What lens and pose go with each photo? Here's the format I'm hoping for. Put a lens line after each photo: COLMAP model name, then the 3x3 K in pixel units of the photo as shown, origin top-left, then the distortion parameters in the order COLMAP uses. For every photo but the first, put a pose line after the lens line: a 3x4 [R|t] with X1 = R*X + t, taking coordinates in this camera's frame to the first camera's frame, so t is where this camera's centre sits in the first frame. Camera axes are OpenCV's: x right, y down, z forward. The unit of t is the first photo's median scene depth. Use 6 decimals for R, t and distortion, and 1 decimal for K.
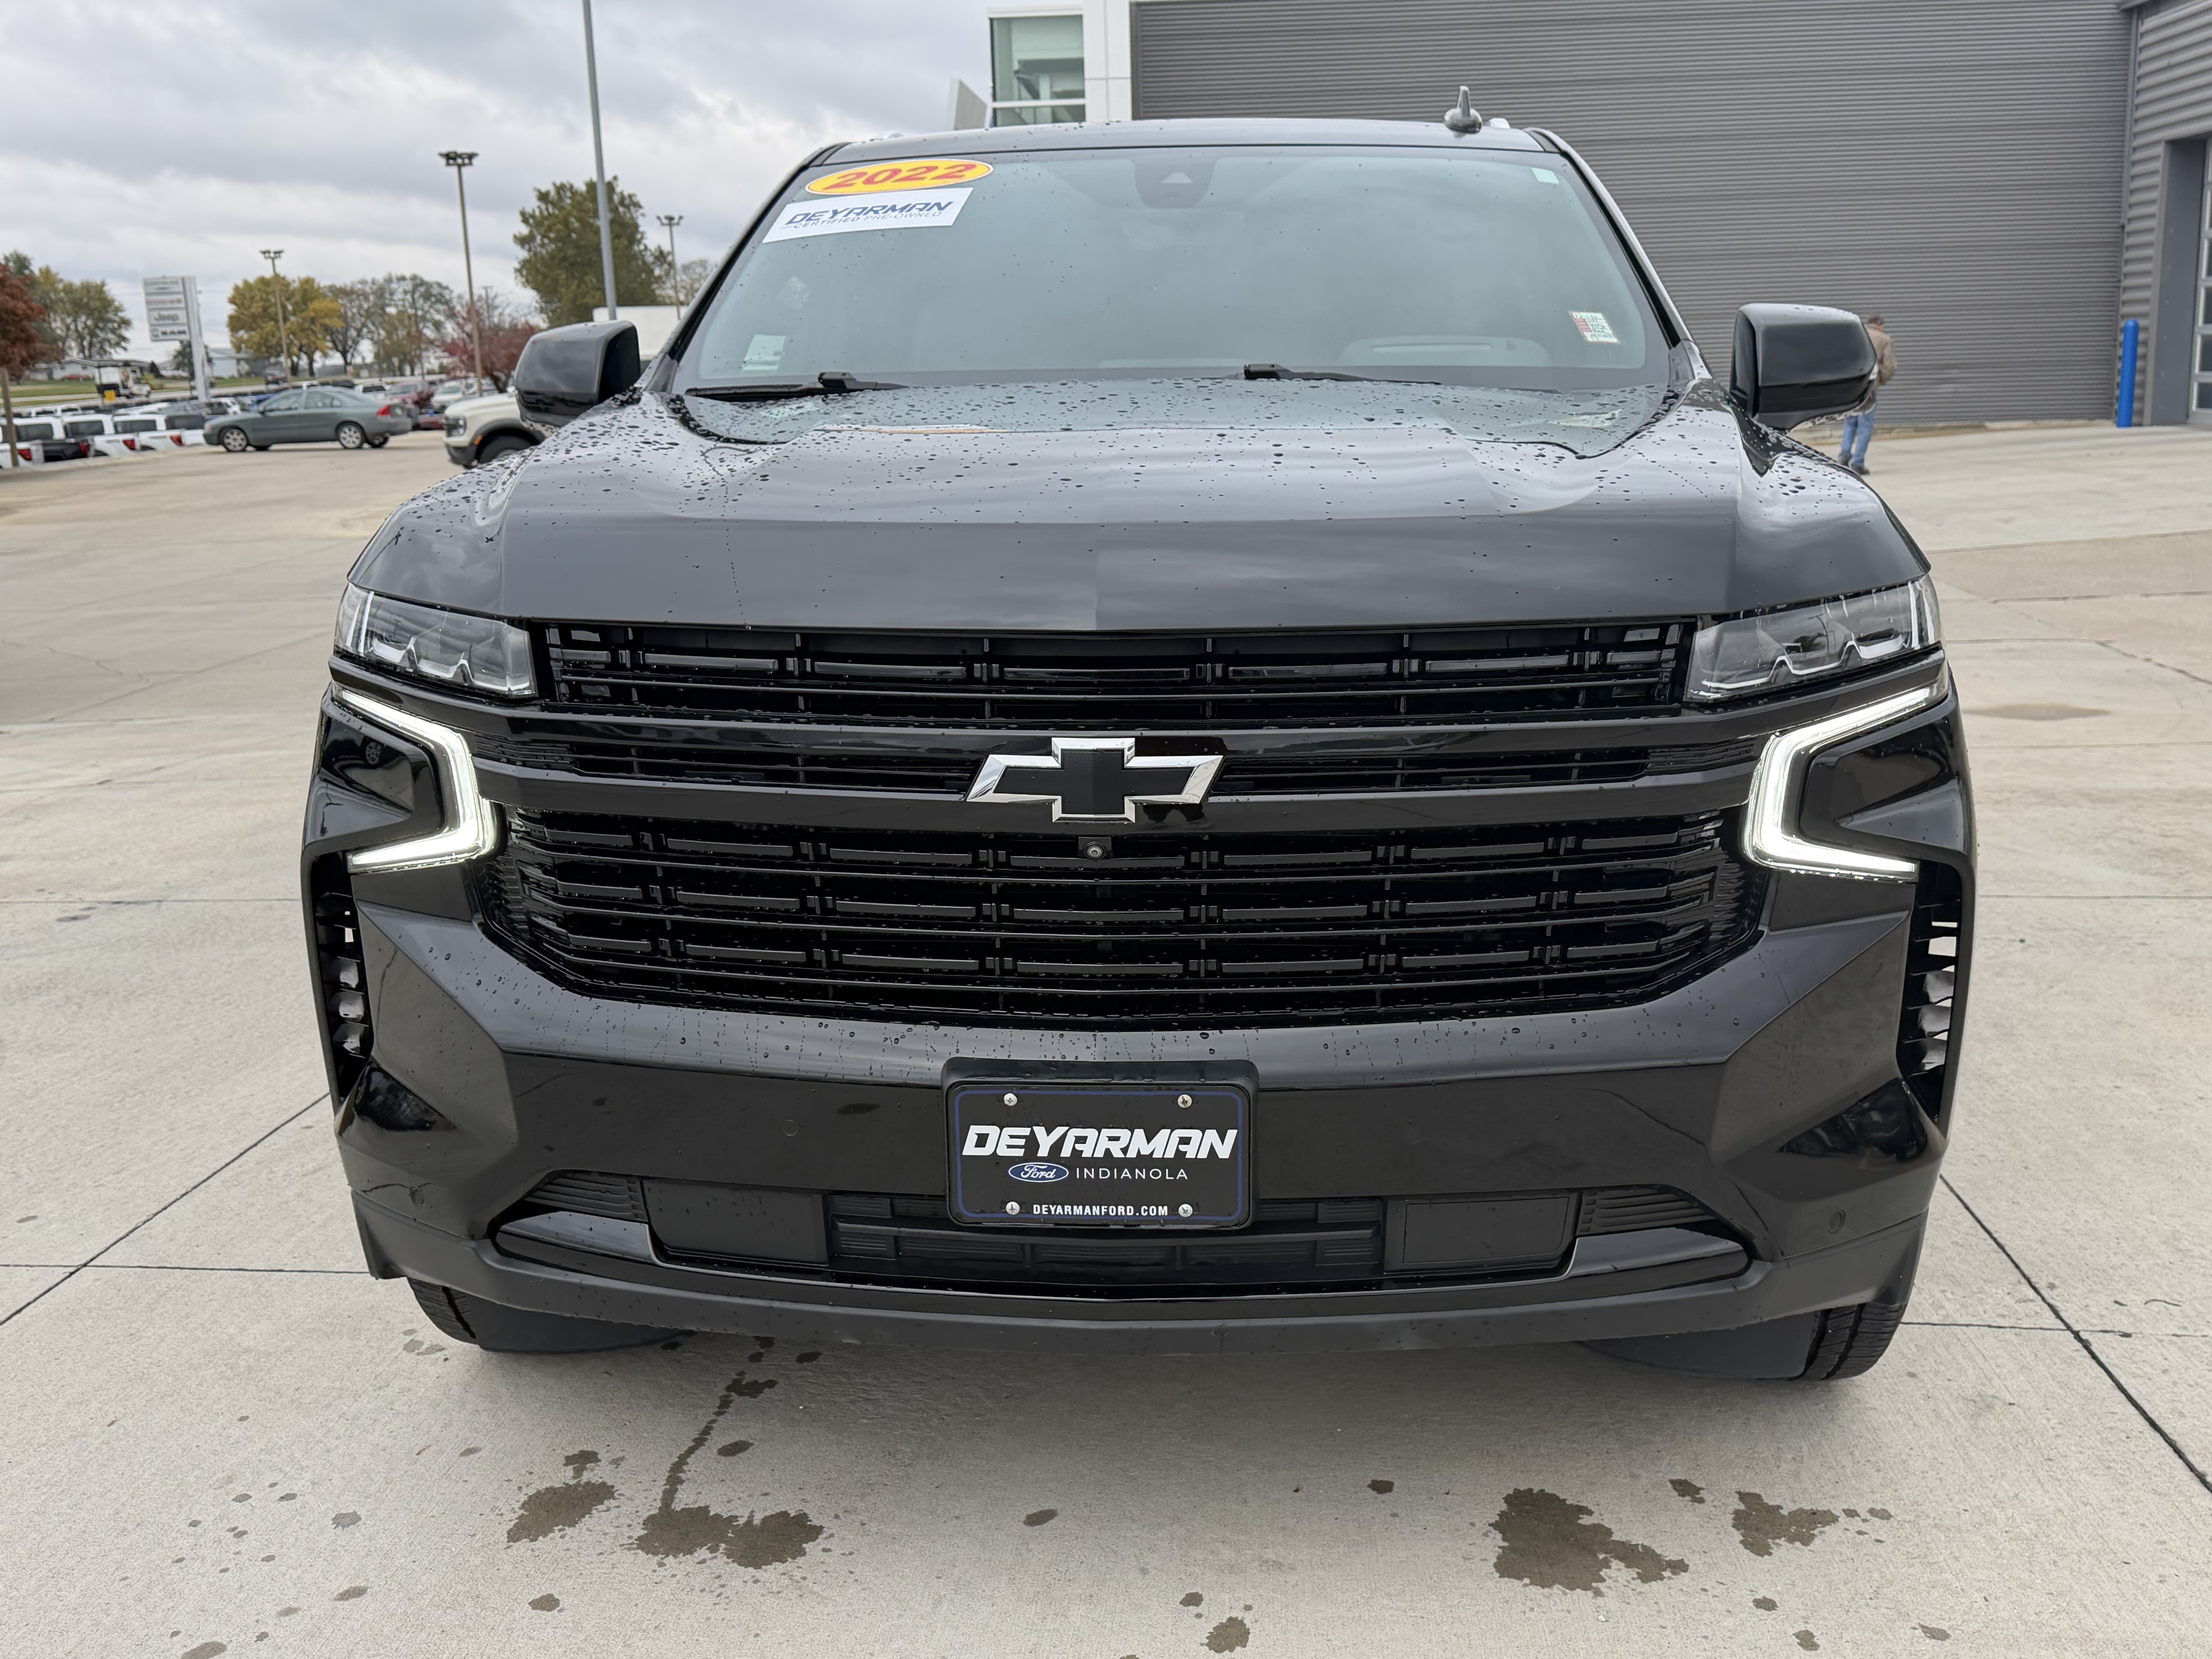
lens RADIAL K [[2169.5, 0, 1091.6], [0, 2169.5, 832.4], [0, 0, 1]] dist [0.208938, -0.455232]
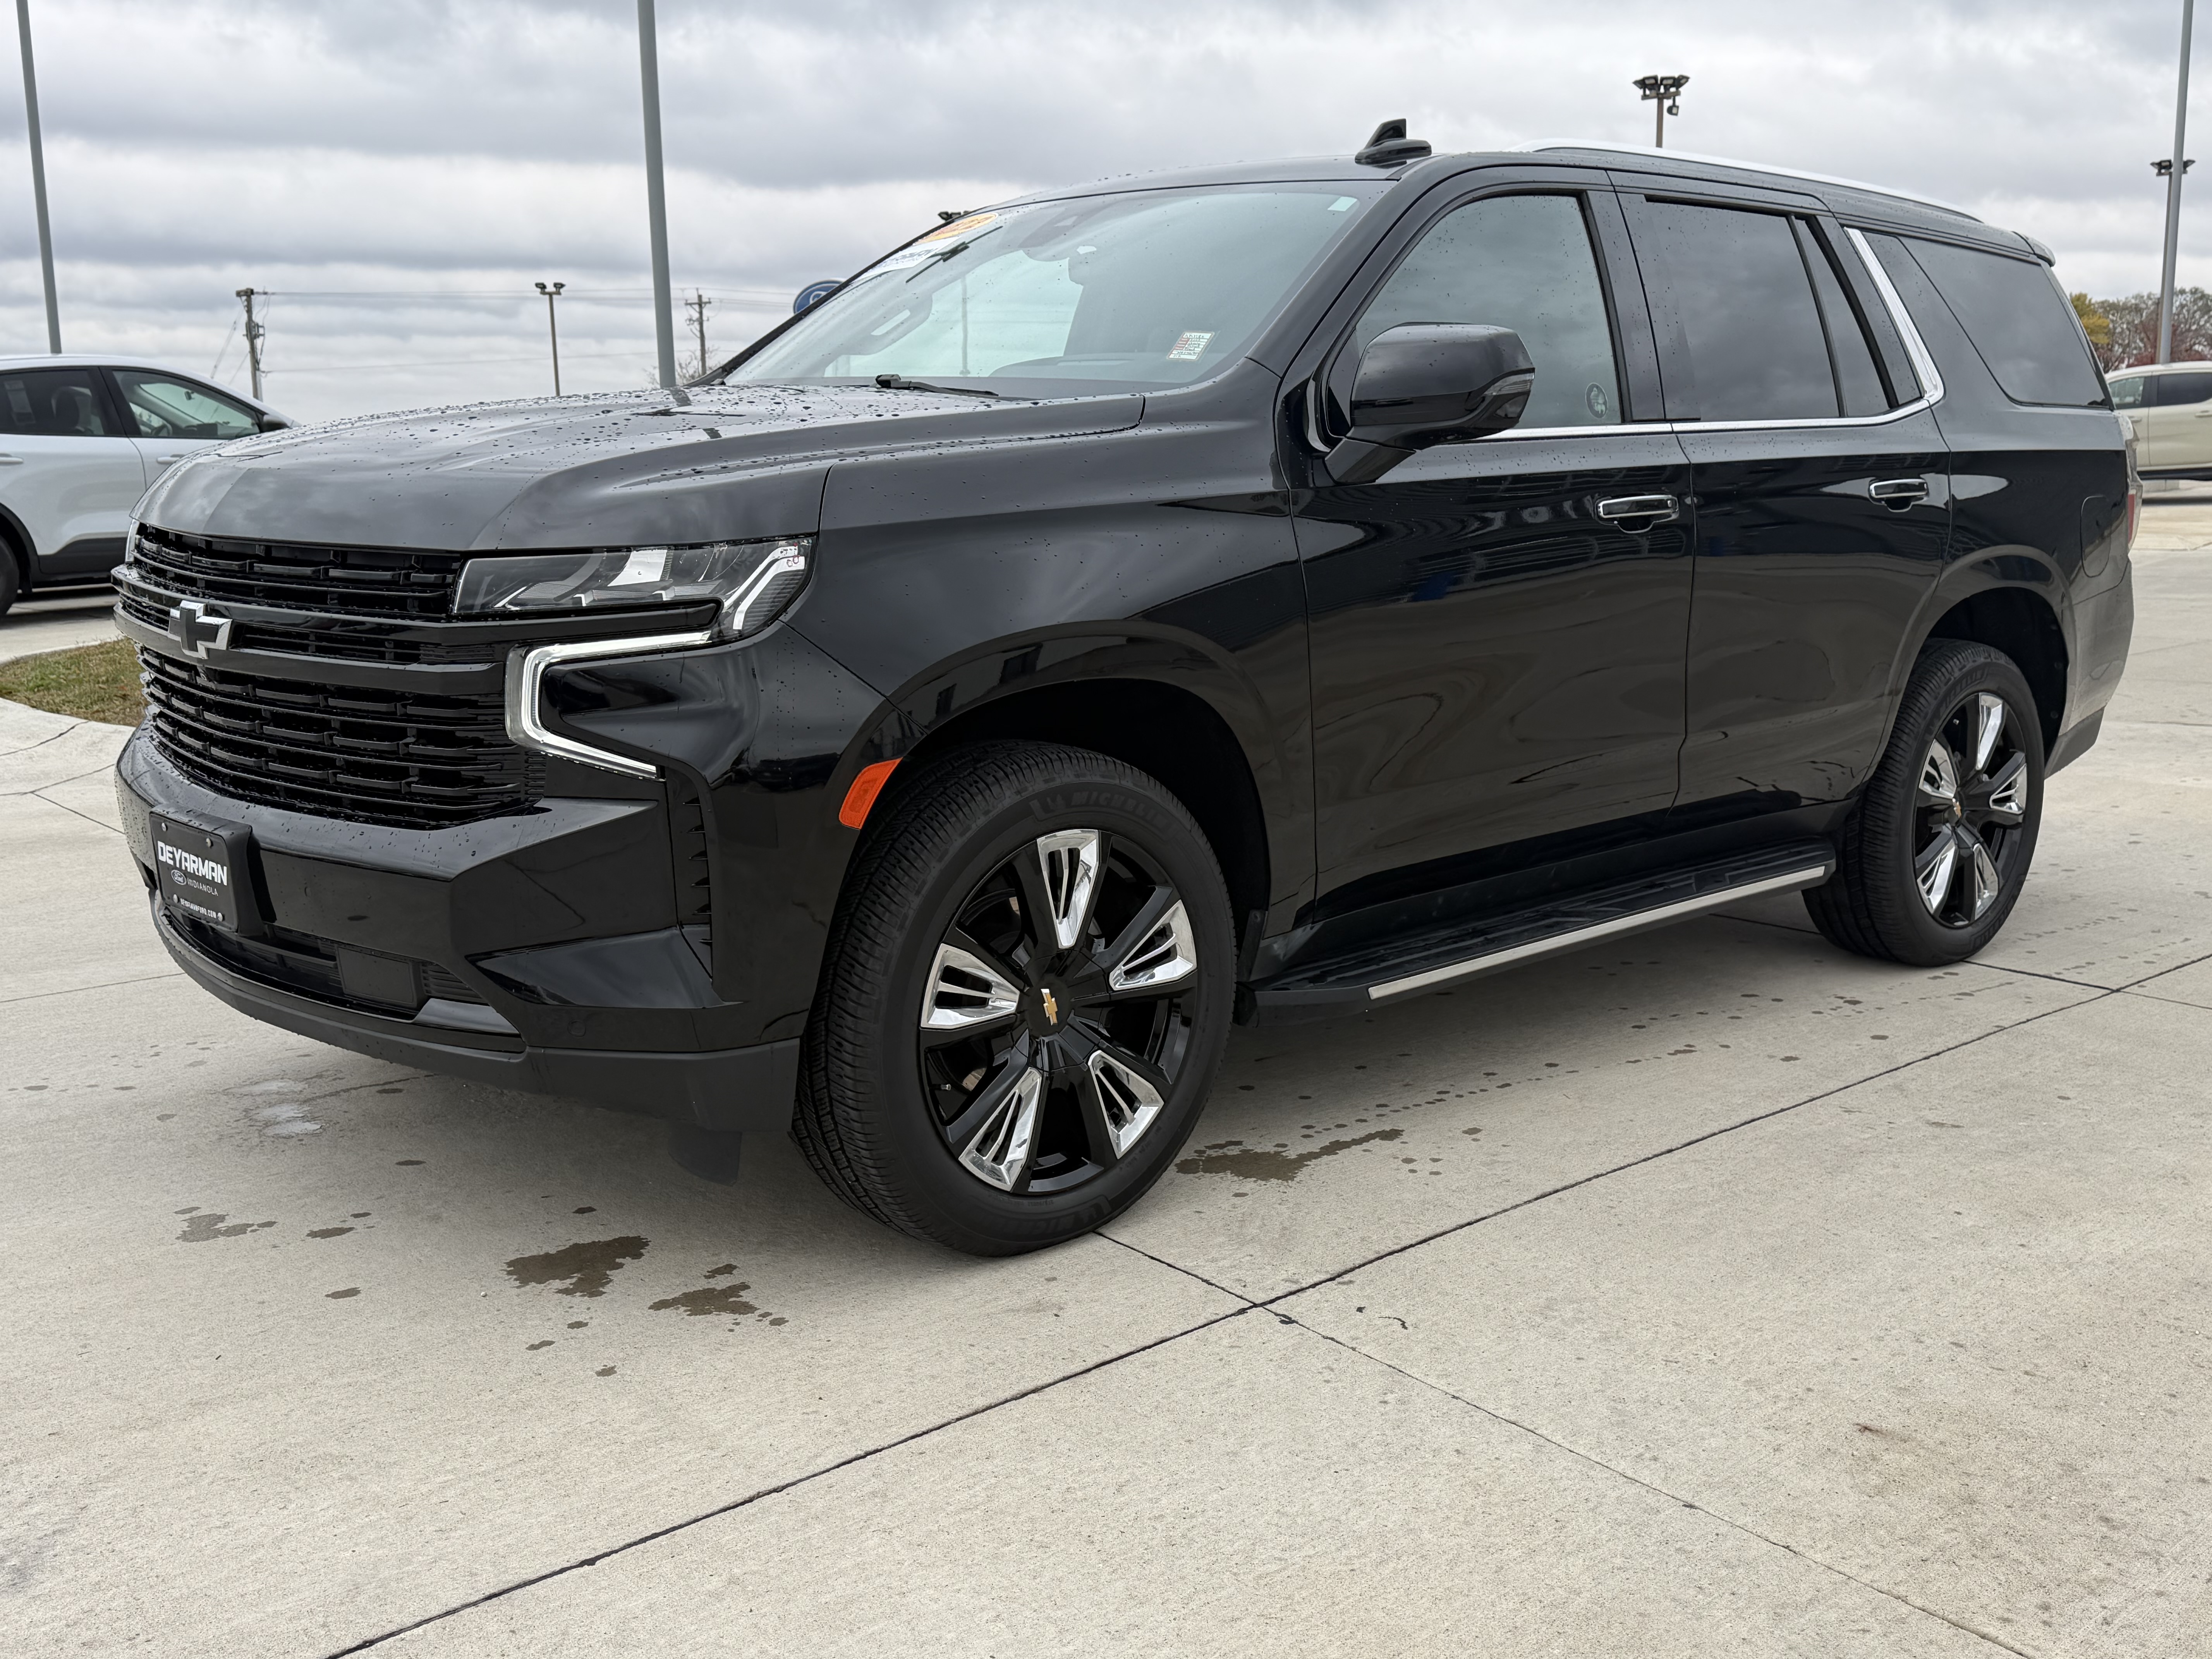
lens RADIAL K [[2169.5, 0, 1091.6], [0, 2169.5, 832.4], [0, 0, 1]] dist [0.208938, -0.455232]
pose [[0.722280, 0.138700, -0.677550, 1.338903], [-0.144132, 0.988360, 0.048678, -0.042996], [0.676415, 0.062498, 0.733864, 0.234524]]
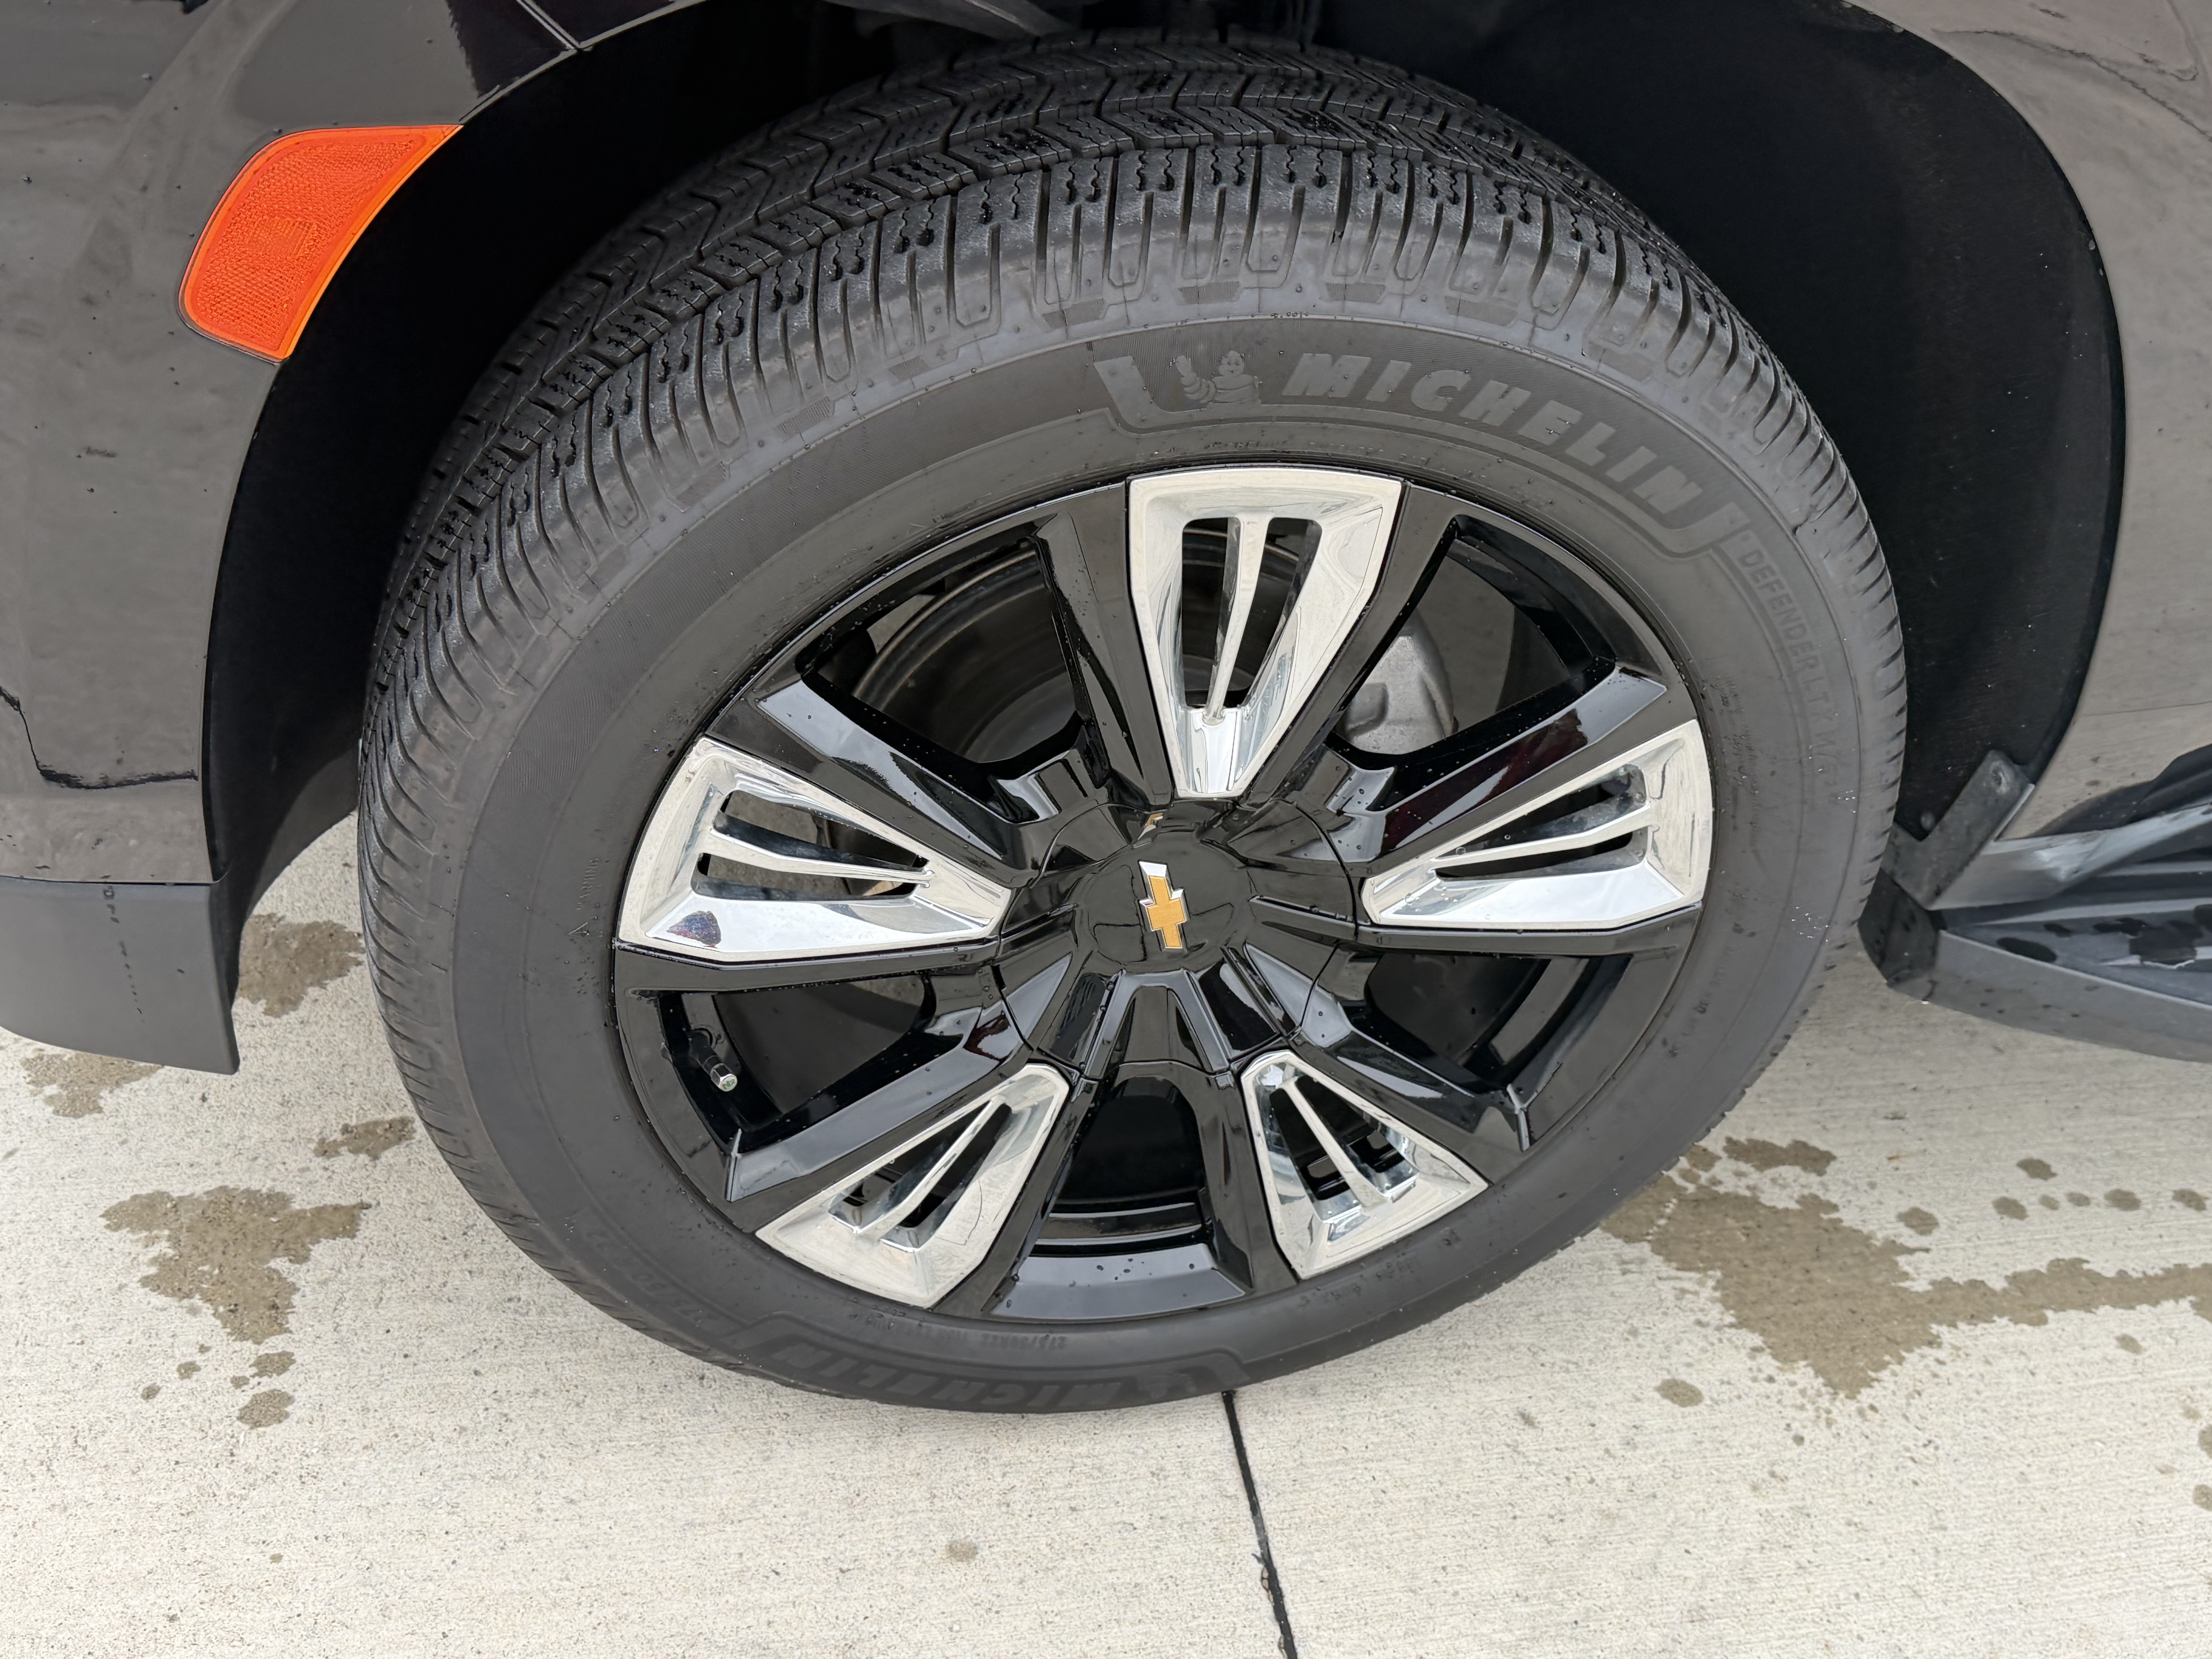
lens RADIAL K [[2169.5, 0, 1091.6], [0, 2169.5, 832.4], [0, 0, 1]] dist [0.208938, -0.455232]
pose [[0.250046, 0.619863, -0.743806, 0.739506], [-0.287932, 0.781059, 0.554114, -0.132784], [0.924431, 0.075612, 0.373779, 1.041085]]
